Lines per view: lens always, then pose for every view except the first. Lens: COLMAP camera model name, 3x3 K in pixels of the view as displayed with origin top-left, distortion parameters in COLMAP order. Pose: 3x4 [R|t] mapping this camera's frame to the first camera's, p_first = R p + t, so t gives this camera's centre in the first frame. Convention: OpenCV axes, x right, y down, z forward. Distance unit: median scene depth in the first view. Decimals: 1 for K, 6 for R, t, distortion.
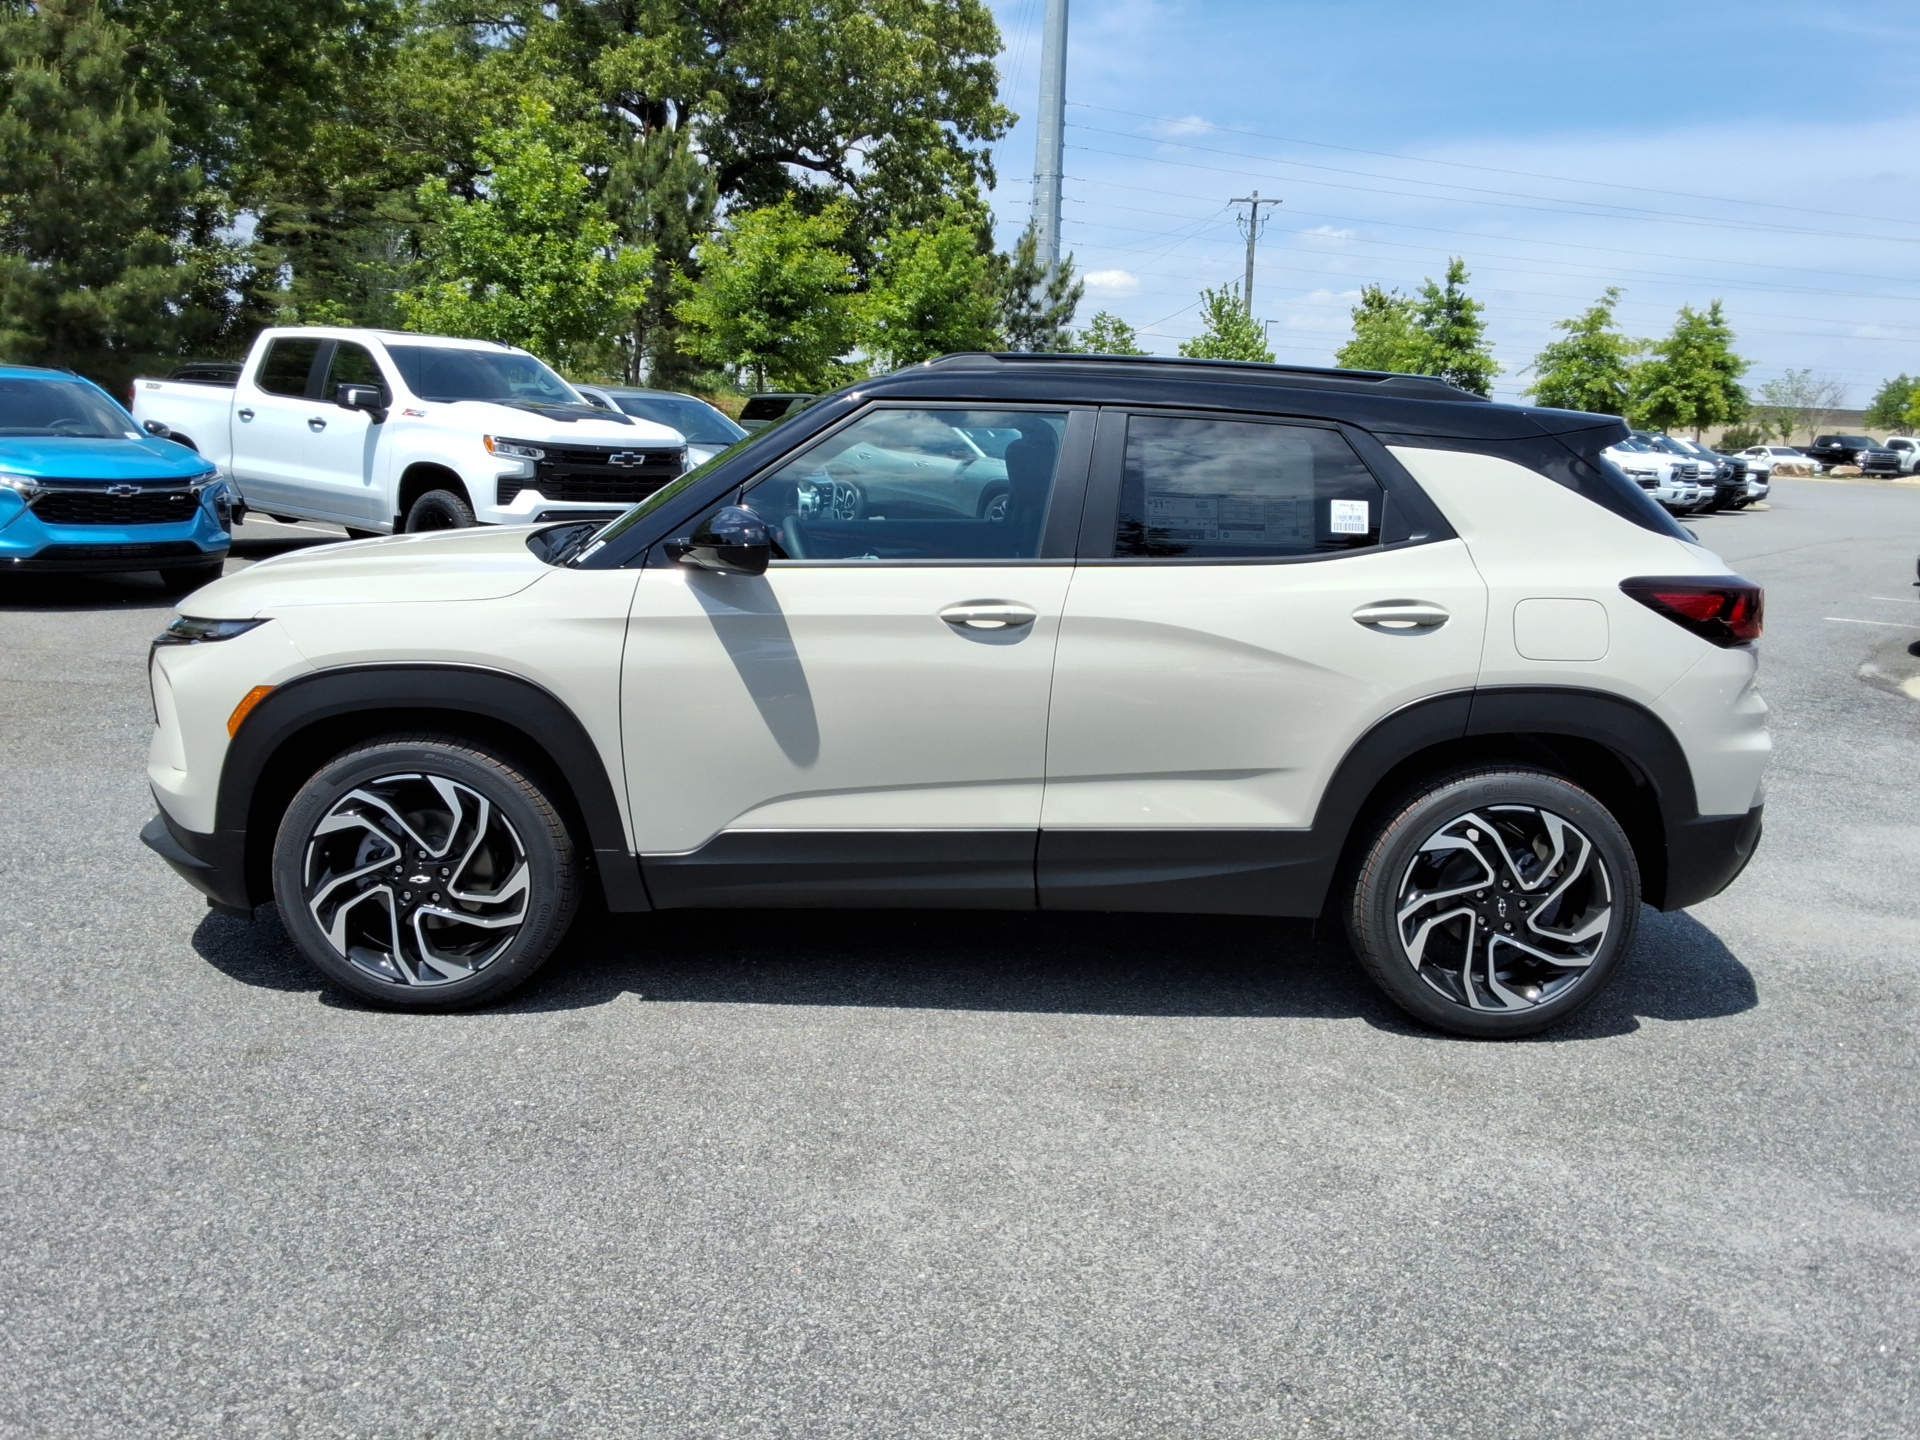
lens RADIAL K [[1548.3, 0, 972.9], [0, 1548.3, 691.3], [0, 0, 1]] dist [0.140501, -0.226302]
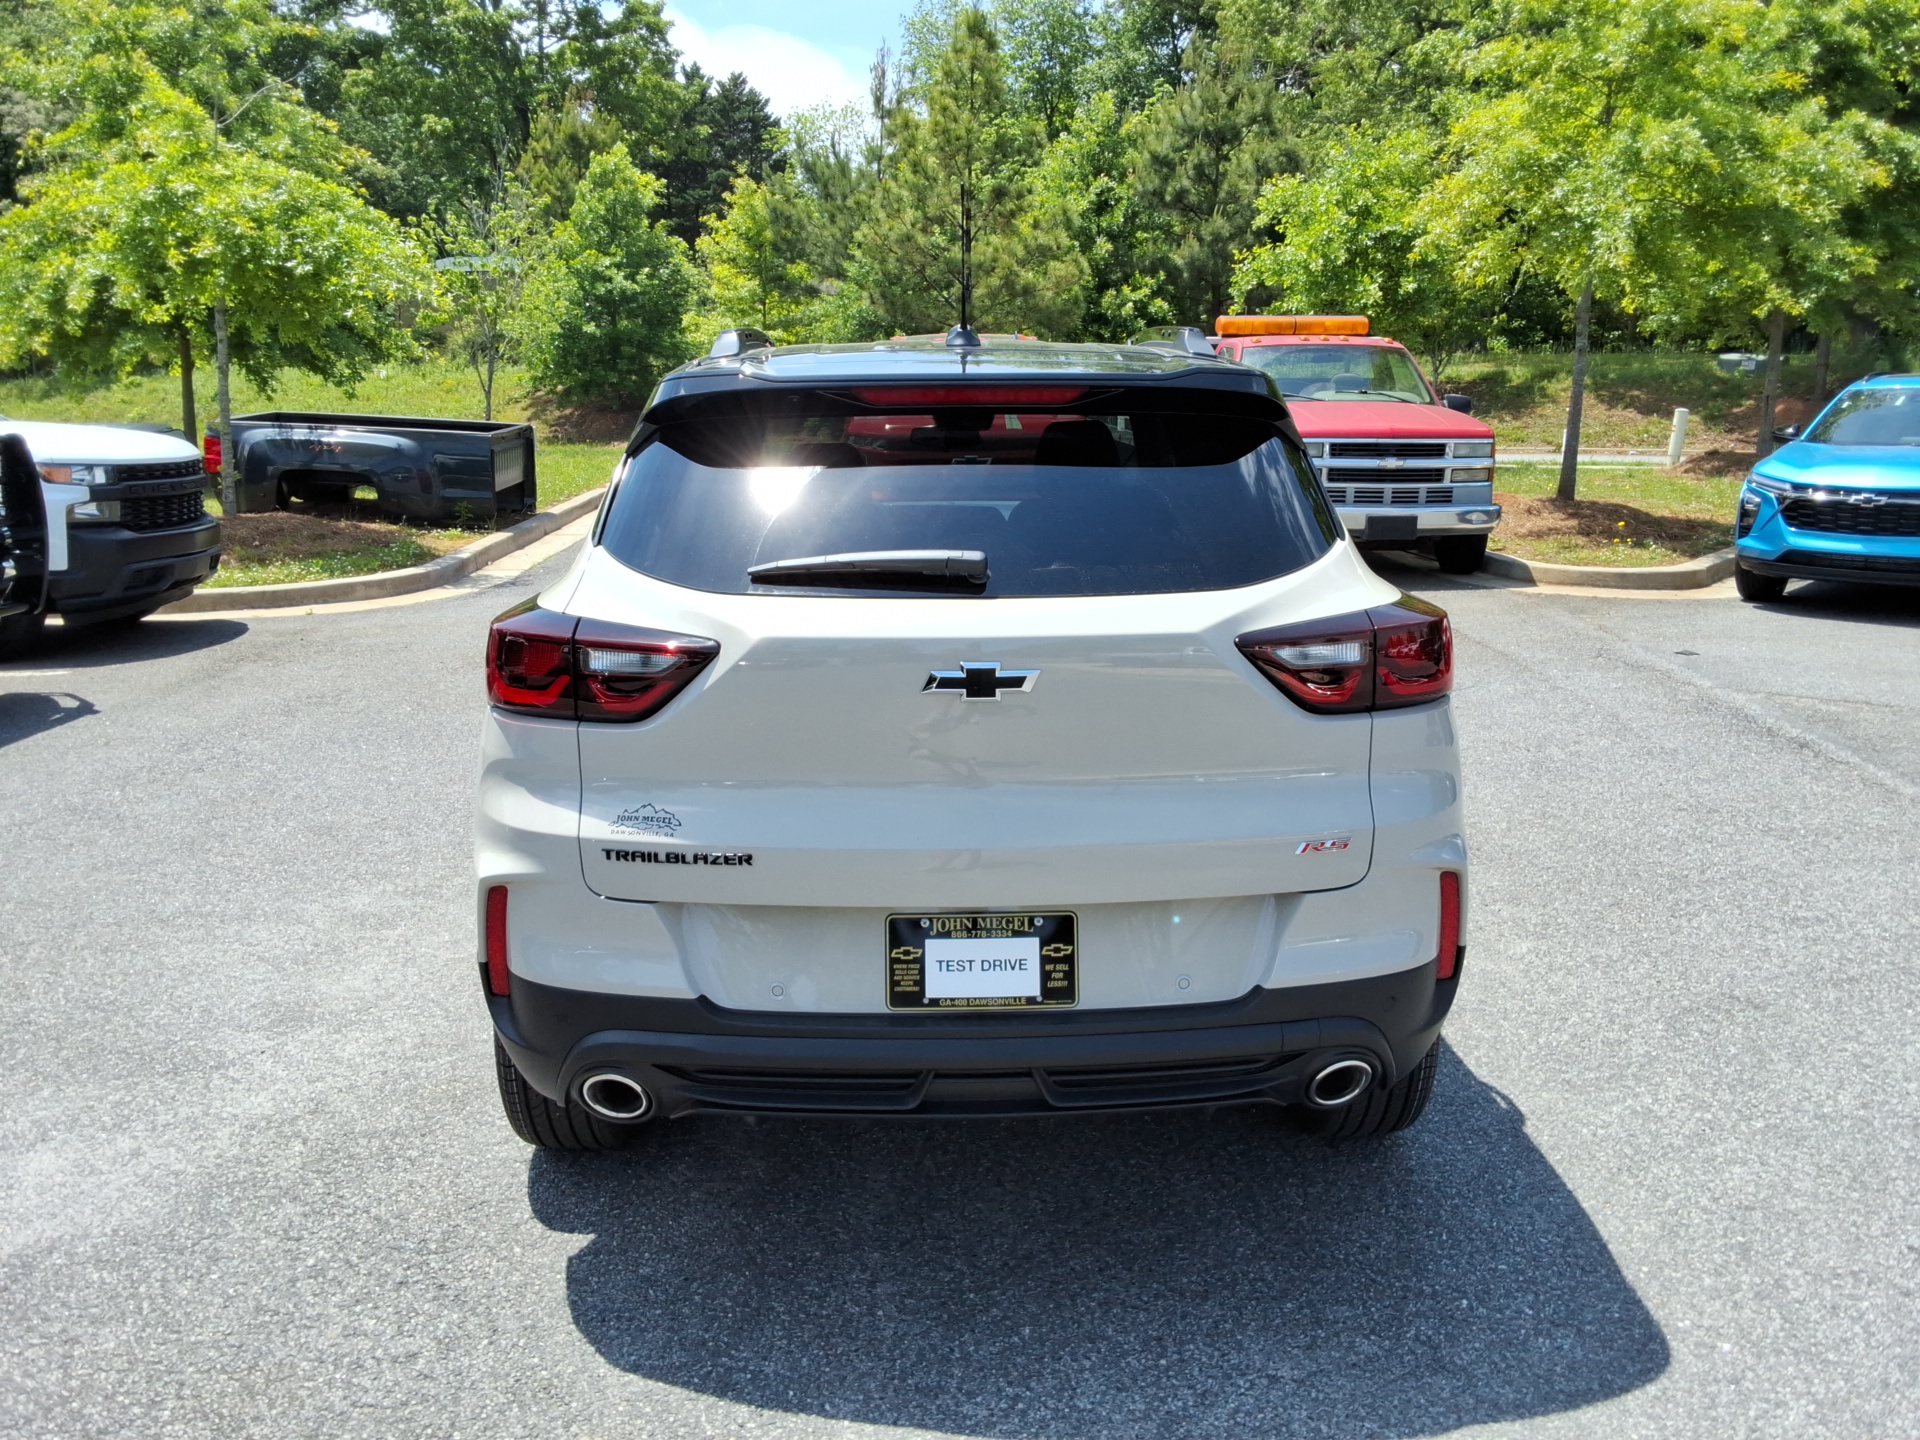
lens RADIAL K [[1548.3, 0, 972.9], [0, 1548.3, 691.3], [0, 0, 1]] dist [0.140501, -0.226302]
pose [[-0.002007, 0.153686, -0.988118, 1.128436], [-0.171325, 0.973457, 0.151753, -0.169970], [0.985212, 0.169594, 0.024377, 1.173153]]
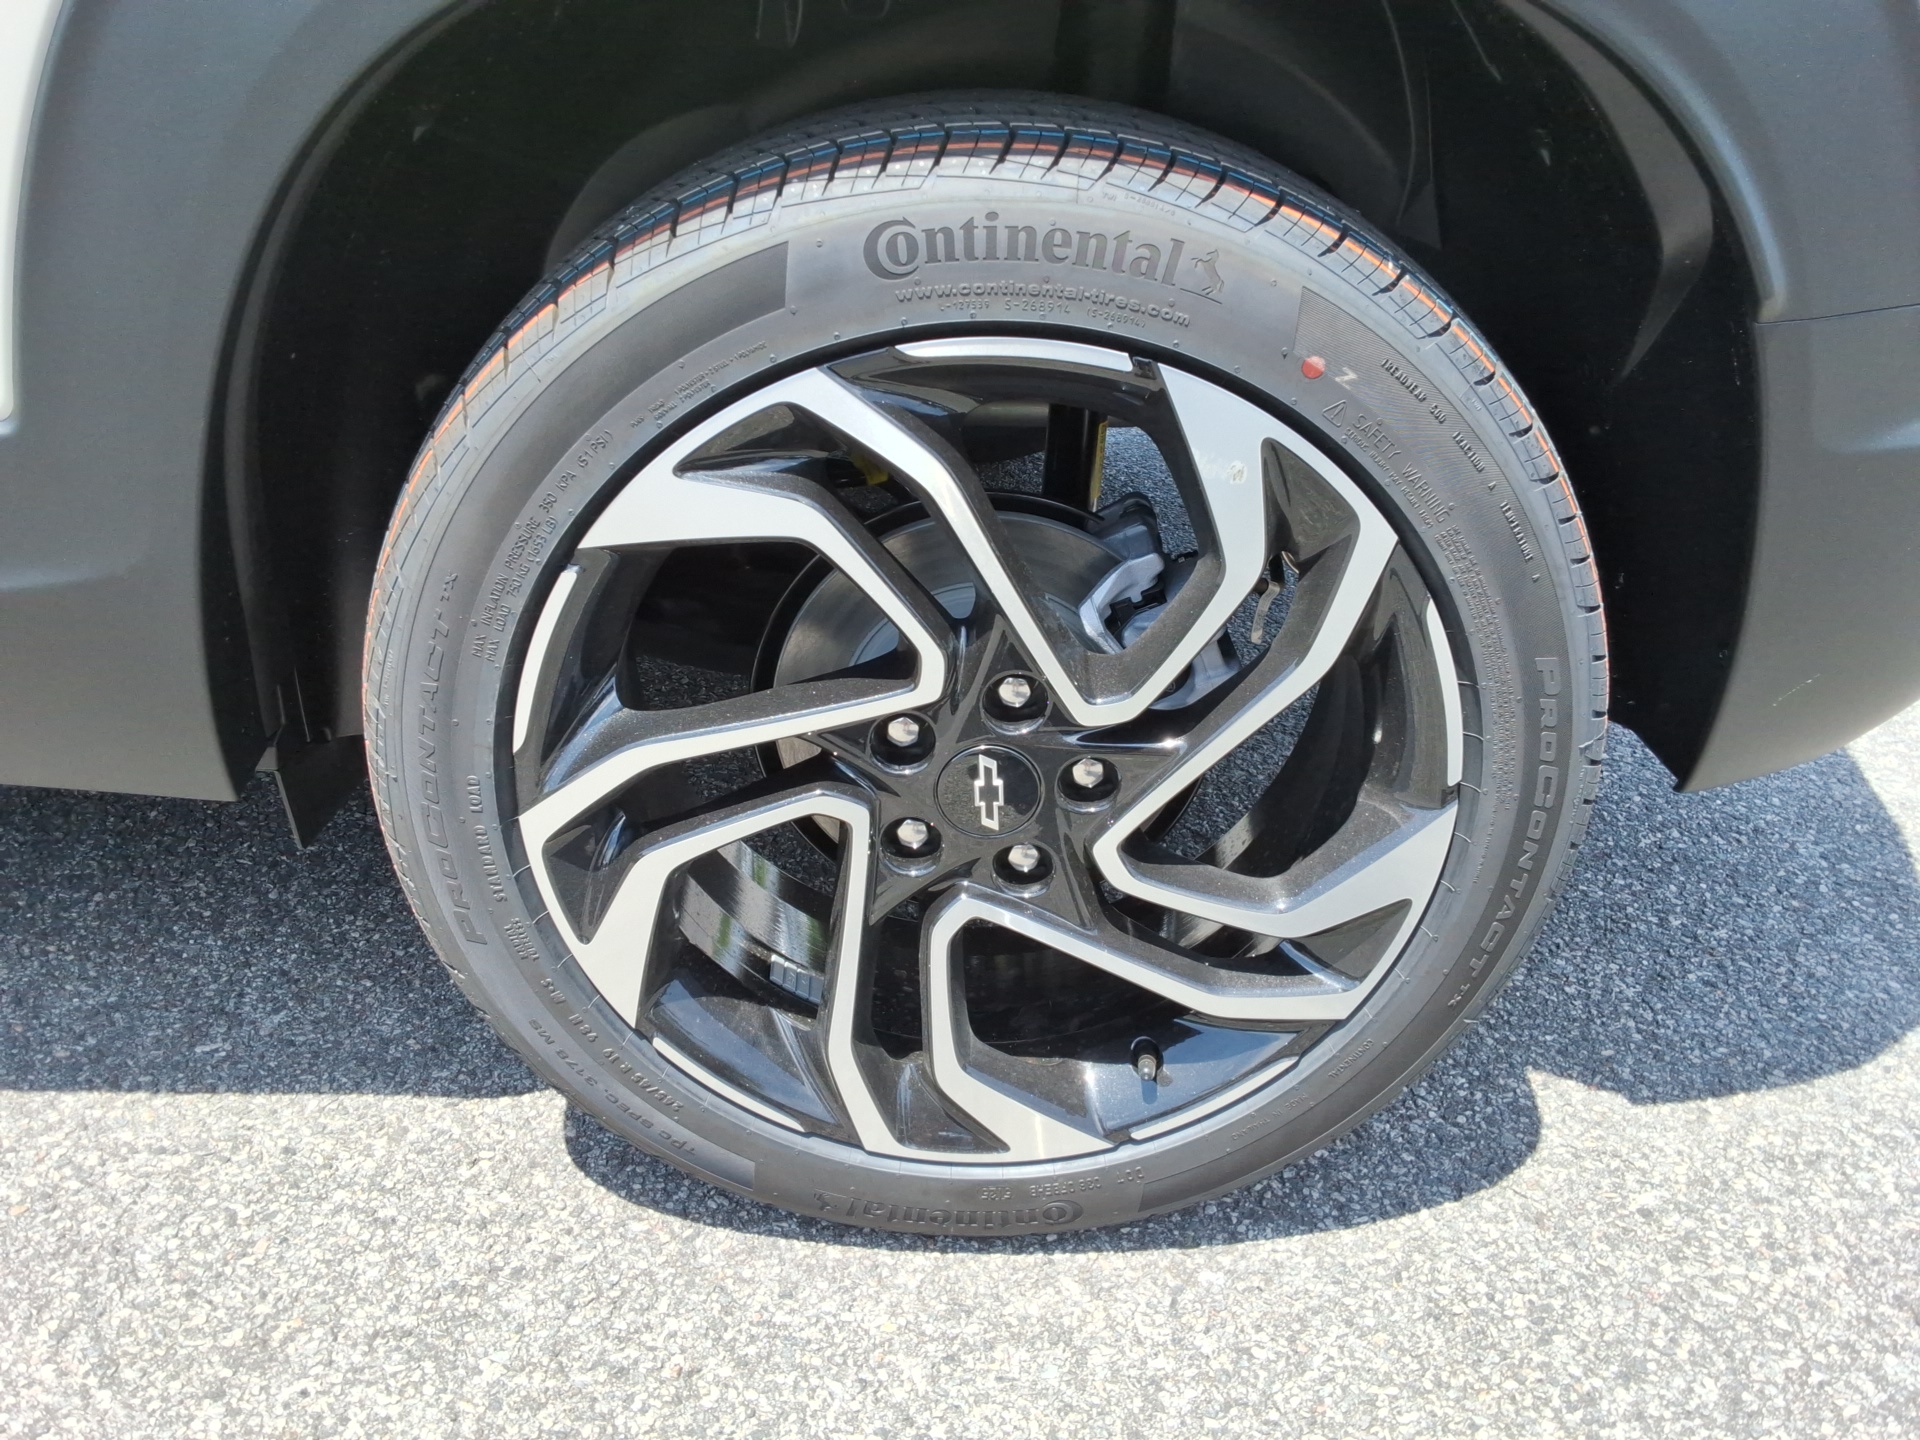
lens RADIAL K [[1548.3, 0, 972.9], [0, 1548.3, 691.3], [0, 0, 1]] dist [0.140501, -0.226302]
pose [[0.999482, 0.031632, -0.005967, 0.333051], [-0.028440, 0.954575, 0.296612, 0.056166], [0.015079, -0.296288, 0.954980, 0.782601]]
